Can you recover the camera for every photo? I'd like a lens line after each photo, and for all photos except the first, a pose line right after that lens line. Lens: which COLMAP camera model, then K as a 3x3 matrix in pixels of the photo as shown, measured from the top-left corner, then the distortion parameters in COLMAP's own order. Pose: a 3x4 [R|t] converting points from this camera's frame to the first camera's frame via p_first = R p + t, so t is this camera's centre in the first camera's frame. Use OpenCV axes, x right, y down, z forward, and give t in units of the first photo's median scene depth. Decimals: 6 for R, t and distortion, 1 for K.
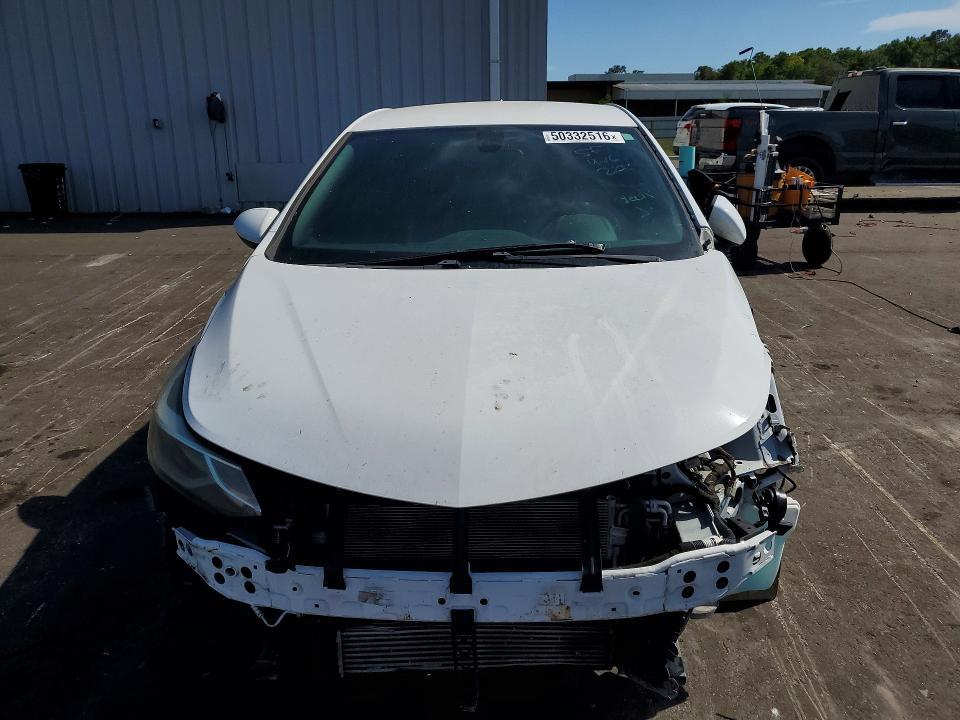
lens RADIAL K [[772.4, 0, 480.0], [0, 772.4, 360.0], [0, 0, 1]] dist [0.006291, 0.002697]
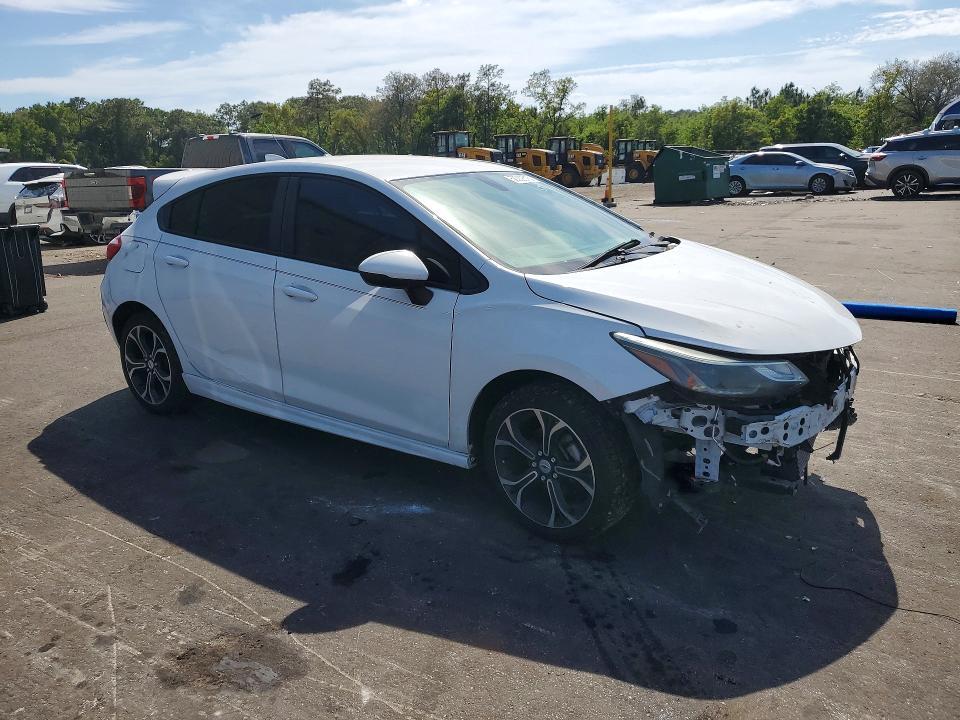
lens RADIAL K [[772.4, 0, 480.0], [0, 772.4, 360.0], [0, 0, 1]] dist [0.006291, 0.002697]
pose [[0.537195, -0.221537, 0.813845, -0.801142], [0.281108, 0.956750, 0.074886, -0.069720], [-0.795236, 0.188549, 0.576237, 0.225762]]
